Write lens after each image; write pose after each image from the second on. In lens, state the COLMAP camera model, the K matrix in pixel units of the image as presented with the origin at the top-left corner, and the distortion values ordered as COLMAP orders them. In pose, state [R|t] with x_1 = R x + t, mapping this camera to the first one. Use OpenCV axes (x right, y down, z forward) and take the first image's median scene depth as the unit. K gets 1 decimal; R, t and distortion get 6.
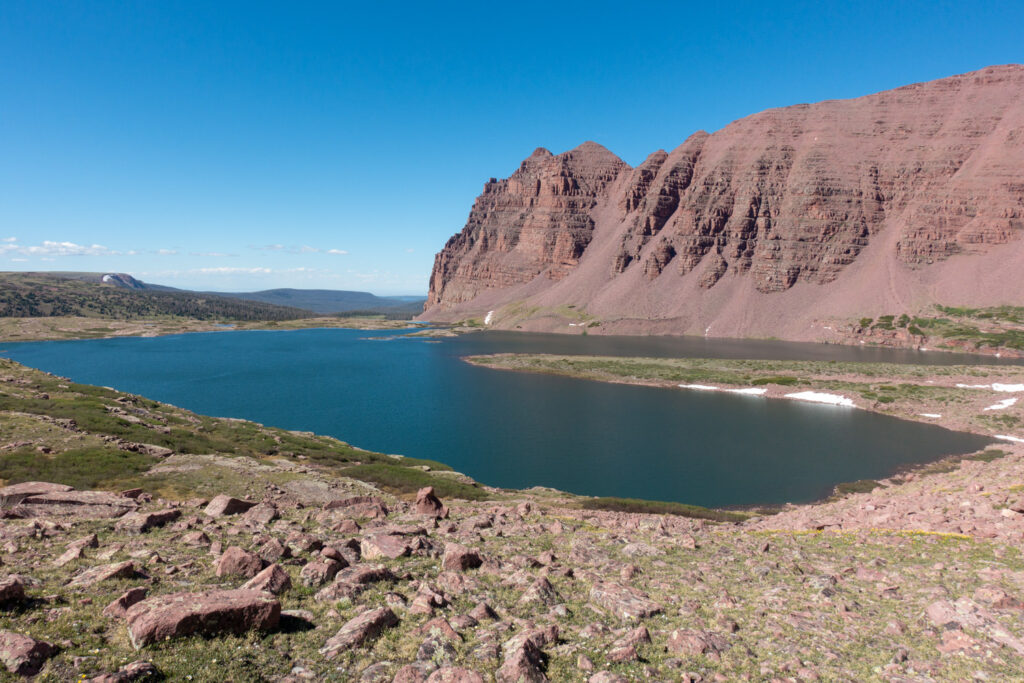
lens RADIAL K [[760.0, 0, 512.0], [0, 760.0, 341.5], [0, 0, 1]] dist [0.001252, -0.006480]
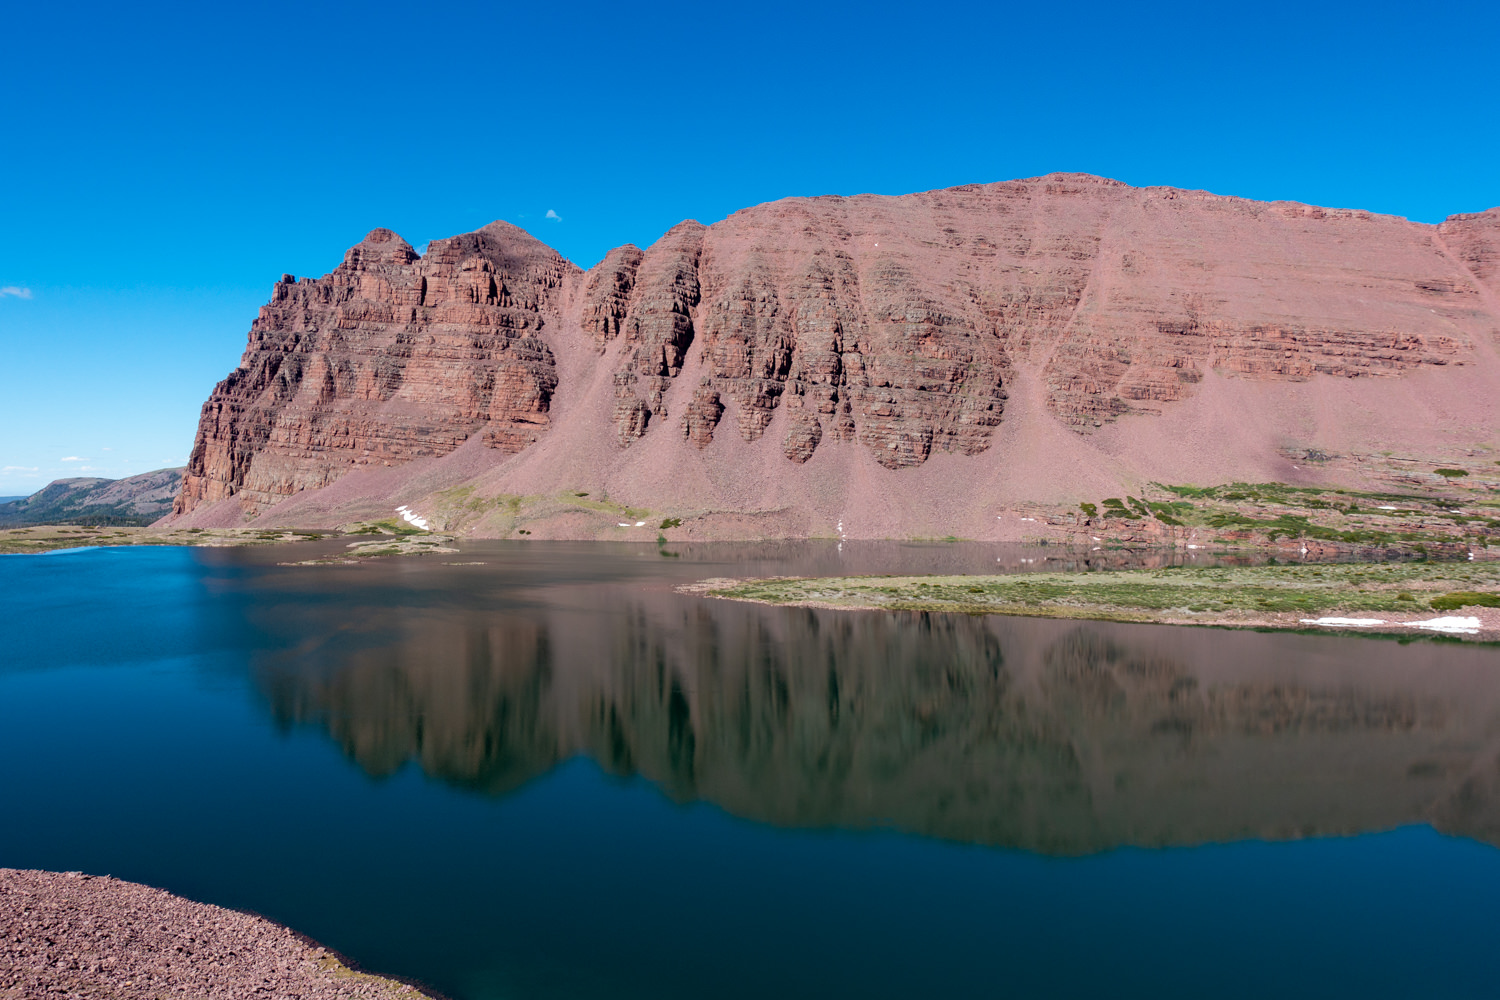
lens RADIAL K [[1113.3, 0, 750.0], [0, 1113.3, 500.0], [0, 0, 1]] dist [0.001252, -0.006480]
pose [[0.883891, -0.012555, 0.467525, -0.179372], [0.037478, 0.998326, -0.044046, -0.001302], [-0.466189, 0.056454, 0.882882, 0.207674]]
